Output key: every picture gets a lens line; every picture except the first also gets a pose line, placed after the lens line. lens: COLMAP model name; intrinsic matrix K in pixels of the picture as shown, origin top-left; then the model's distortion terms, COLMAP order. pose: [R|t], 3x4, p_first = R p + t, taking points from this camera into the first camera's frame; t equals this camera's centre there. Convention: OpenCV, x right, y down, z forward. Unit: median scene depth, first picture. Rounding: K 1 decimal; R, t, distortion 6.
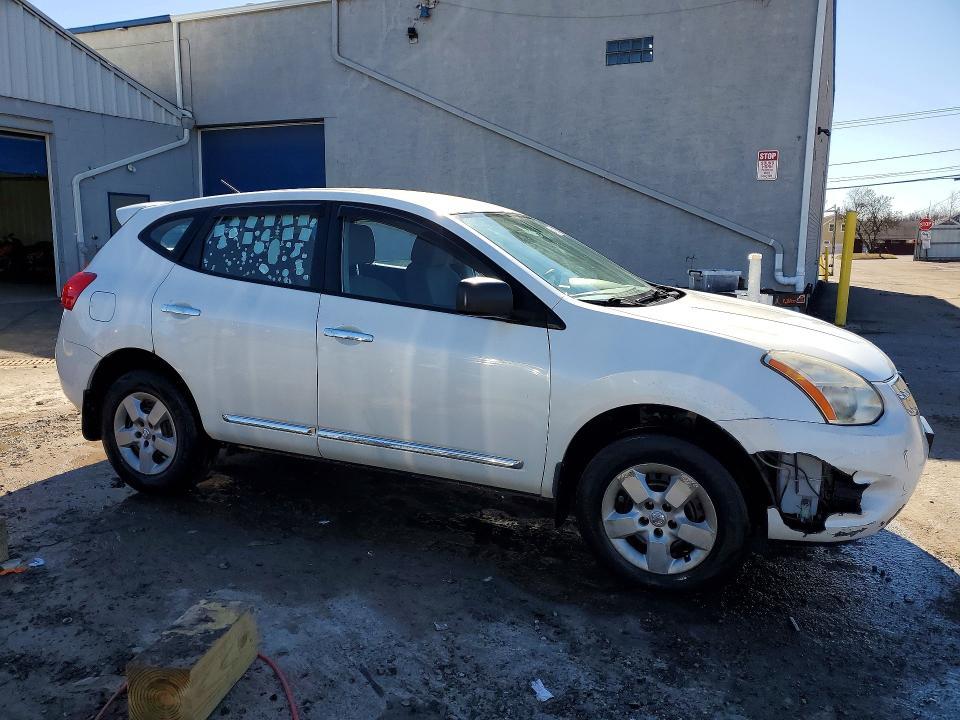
lens RADIAL K [[745.8, 0, 477.7], [0, 745.8, 363.4], [0, 0, 1]] dist [0.032150, -0.009389]
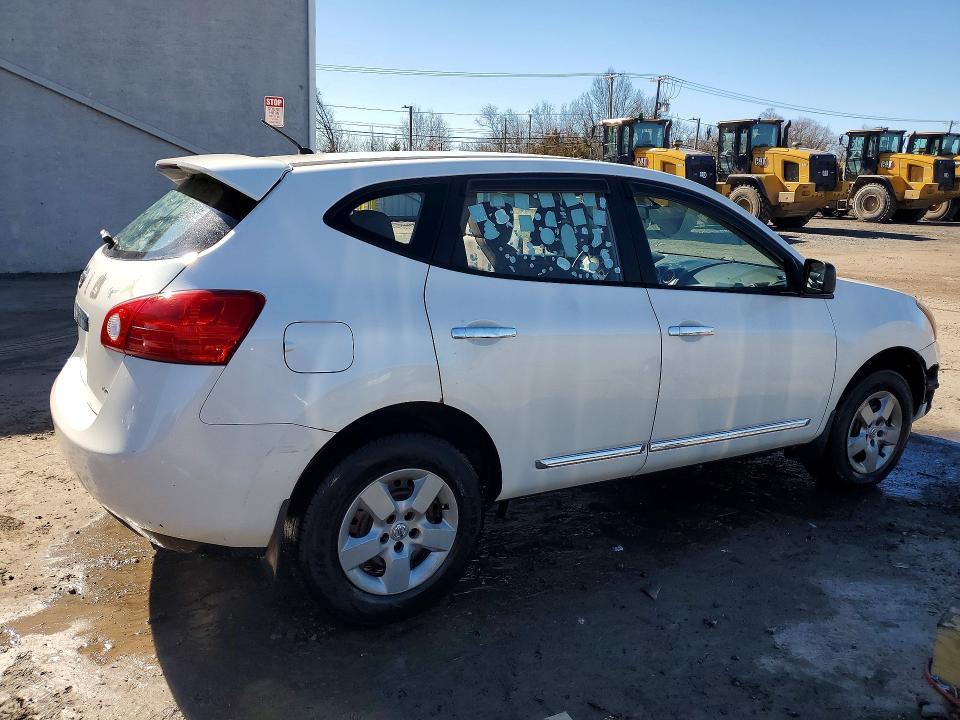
lens RADIAL K [[745.8, 0, 478.5], [0, 745.8, 350.7], [0, 0, 1]] dist [0.032150, -0.009389]
pose [[0.588588, -0.166804, 0.791038, -0.936142], [0.111737, 0.985876, 0.124749, -0.139653], [-0.800674, 0.014962, 0.598913, 0.592752]]
